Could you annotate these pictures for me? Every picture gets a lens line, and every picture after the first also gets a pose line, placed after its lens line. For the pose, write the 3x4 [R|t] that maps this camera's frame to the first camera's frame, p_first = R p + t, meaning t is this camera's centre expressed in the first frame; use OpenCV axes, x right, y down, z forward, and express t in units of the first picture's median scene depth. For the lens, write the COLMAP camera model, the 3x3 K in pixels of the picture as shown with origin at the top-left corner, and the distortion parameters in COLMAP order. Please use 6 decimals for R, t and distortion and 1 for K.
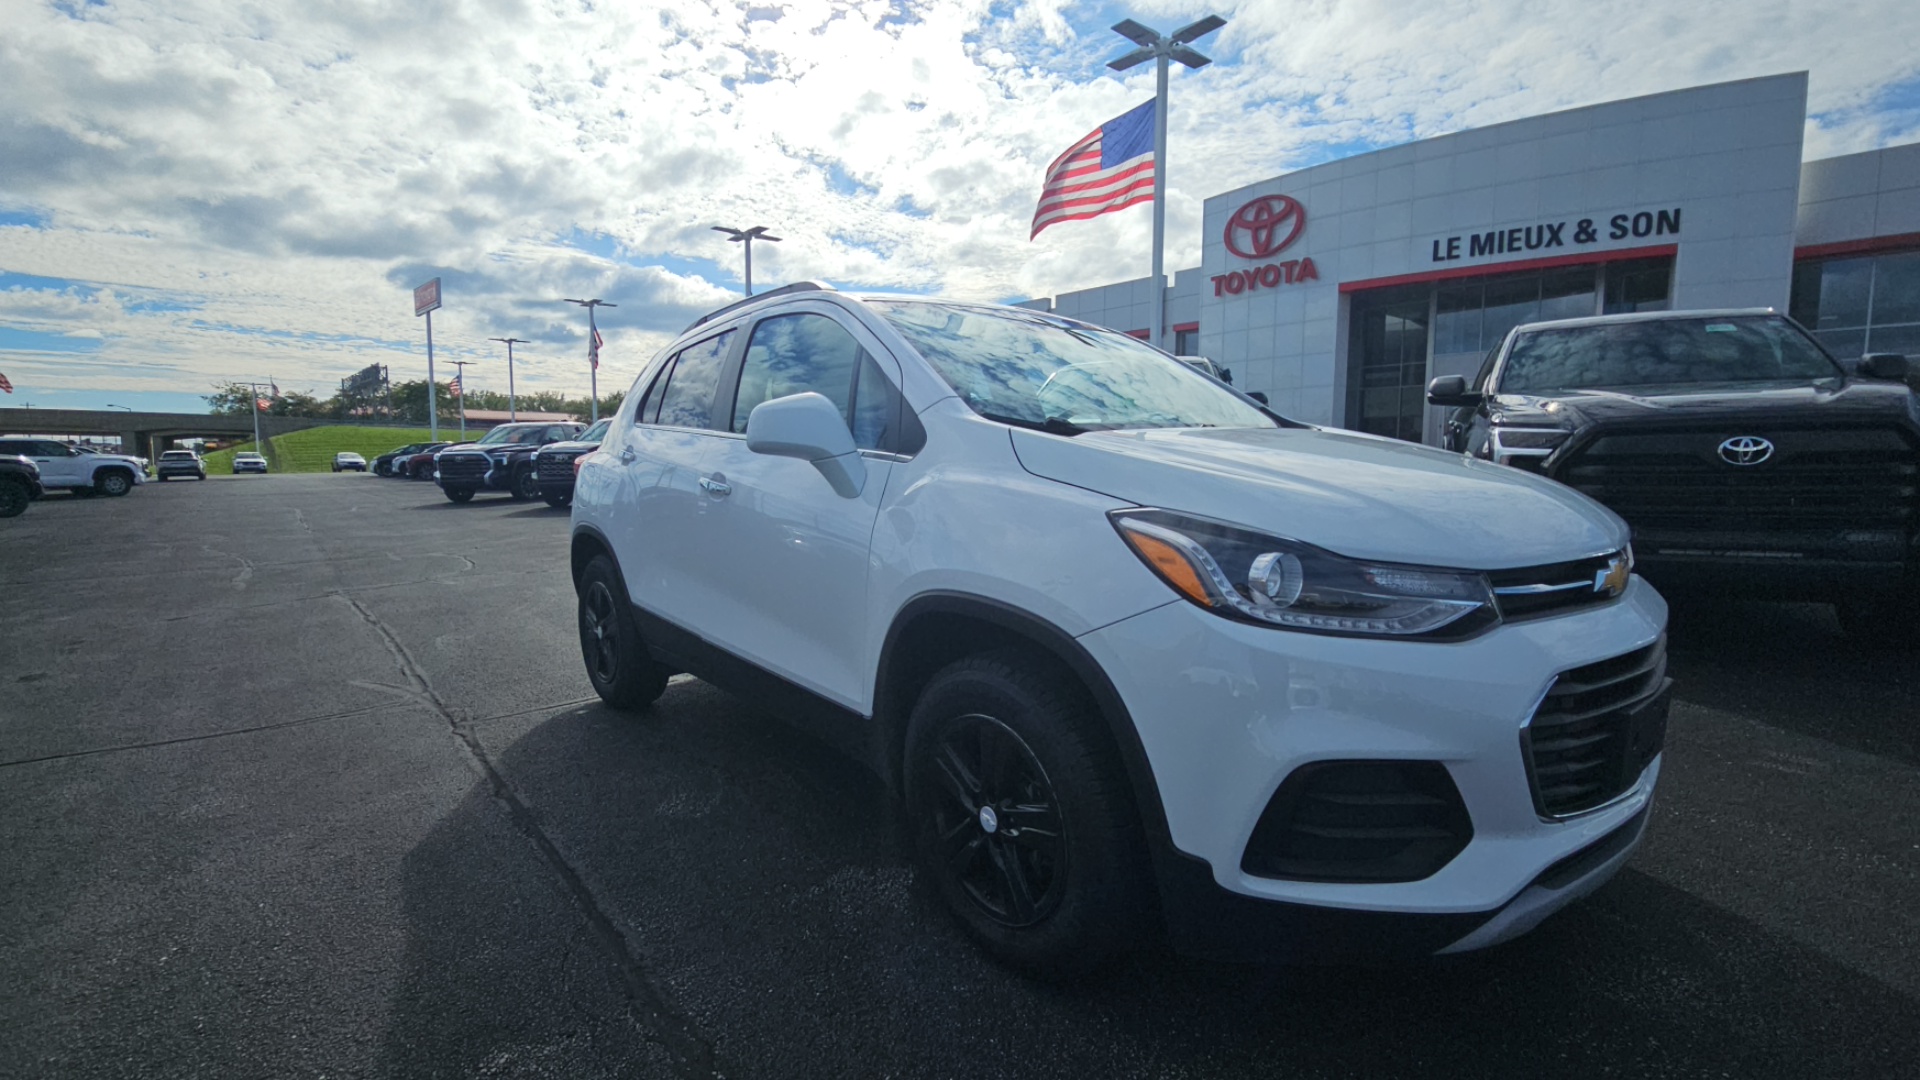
lens RADIAL K [[852.4, 0, 974.1], [0, 852.4, 547.5], [0, 0, 1]] dist [0.003006, -0.008647]
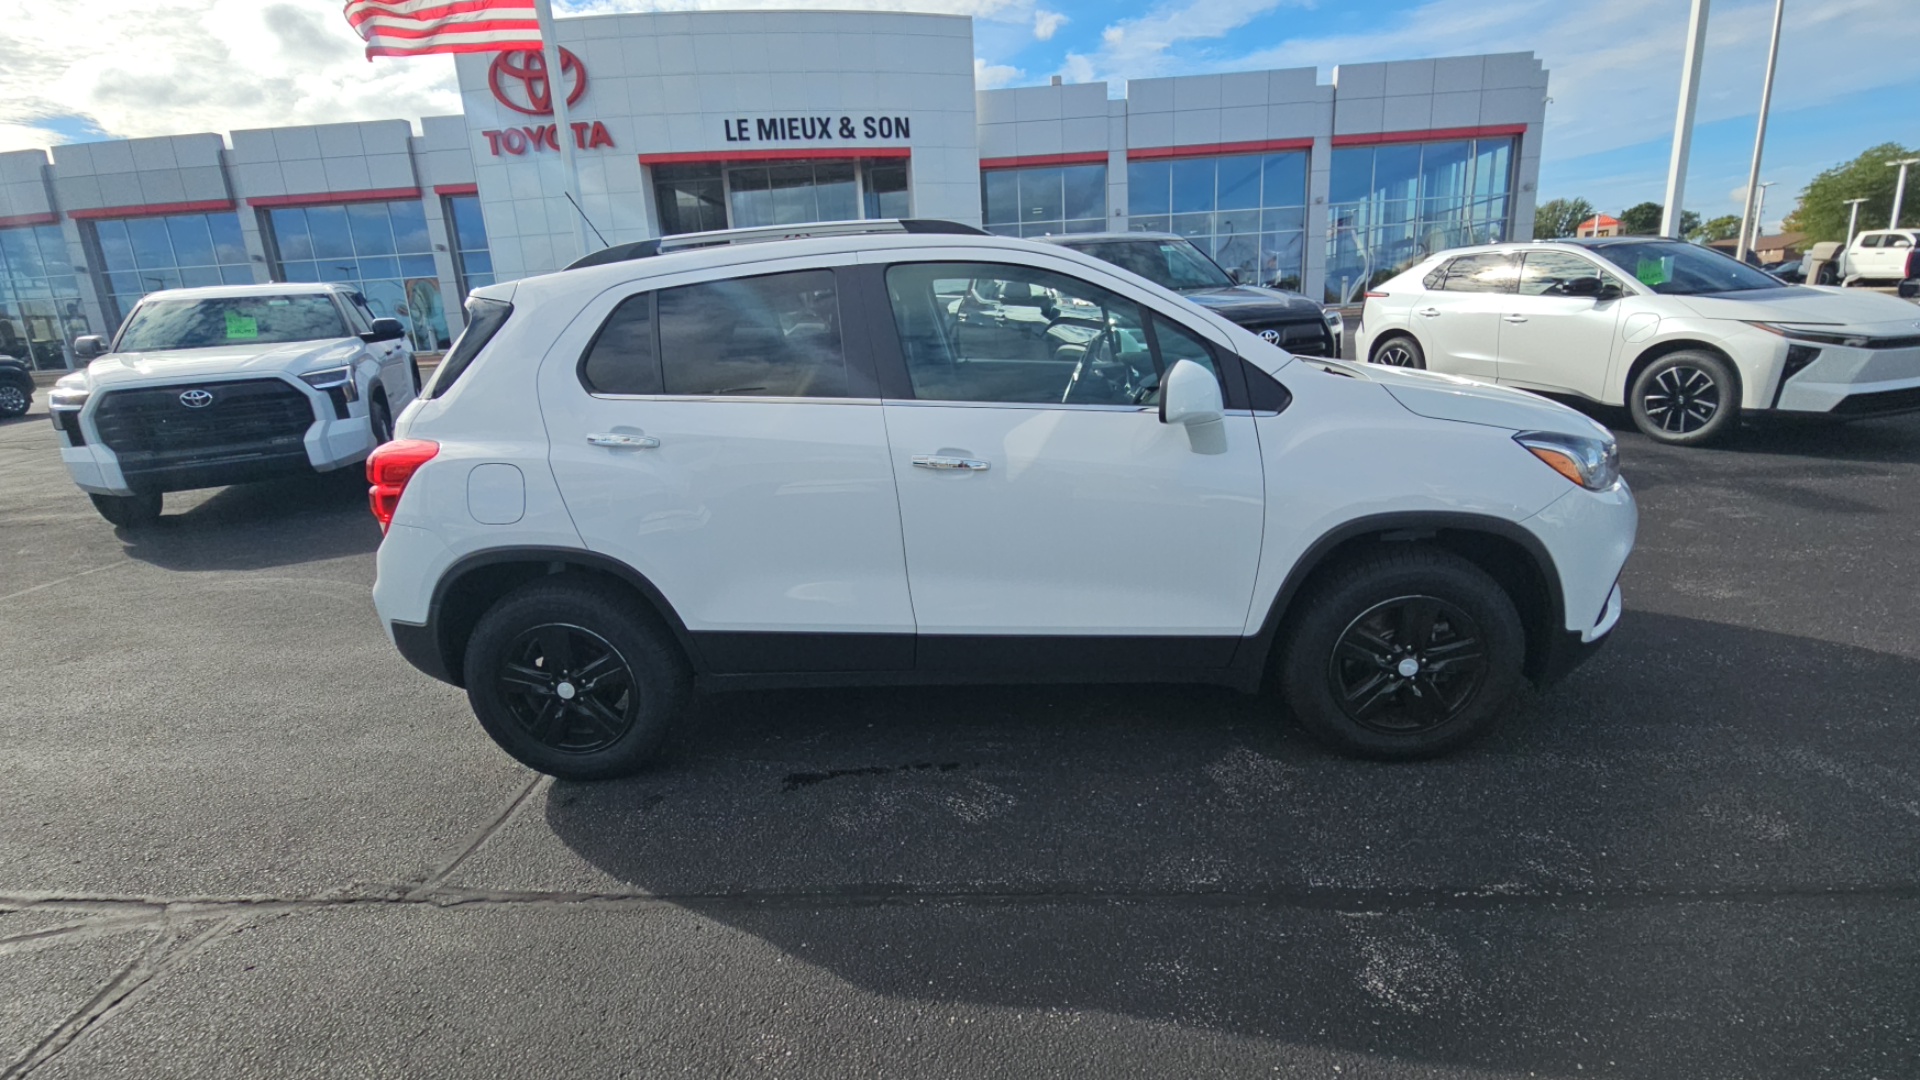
lens RADIAL K [[856.1, 0, 974.1], [0, 856.1, 546.0], [0, 0, 1]] dist [0.005903, -0.007080]
pose [[0.686089, -0.224243, 0.692096, -1.178561], [0.126494, 0.973591, 0.190053, -0.196815], [-0.716436, -0.042848, 0.696335, 0.444302]]
